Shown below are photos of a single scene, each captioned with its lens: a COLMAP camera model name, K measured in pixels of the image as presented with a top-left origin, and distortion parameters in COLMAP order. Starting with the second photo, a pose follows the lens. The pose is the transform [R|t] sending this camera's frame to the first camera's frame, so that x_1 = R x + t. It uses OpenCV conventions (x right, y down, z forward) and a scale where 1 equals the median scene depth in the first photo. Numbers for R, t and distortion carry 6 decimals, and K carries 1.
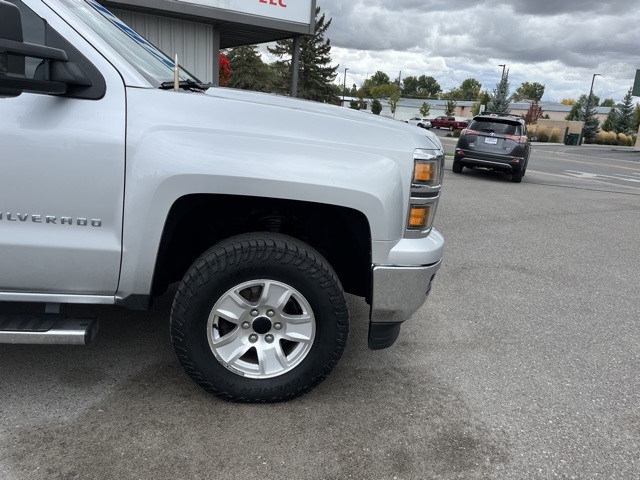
lens RADIAL K [[487.6, 0, 316.3], [0, 487.6, 242.8], [0, 0, 1]] dist [0.079297, -0.111290]
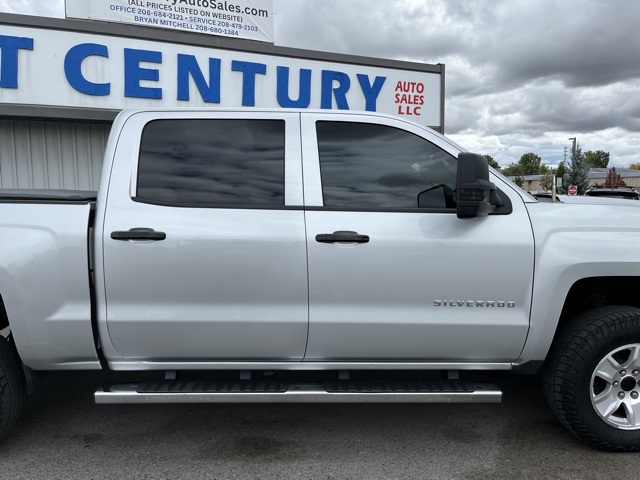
lens RADIAL K [[487.6, 0, 316.3], [0, 487.6, 242.8], [0, 0, 1]] dist [0.079297, -0.111290]
pose [[0.989454, -0.076907, -0.122745, -0.685842], [0.054258, 0.982495, -0.178214, 0.003696], [0.134302, 0.169675, 0.976306, -0.337065]]
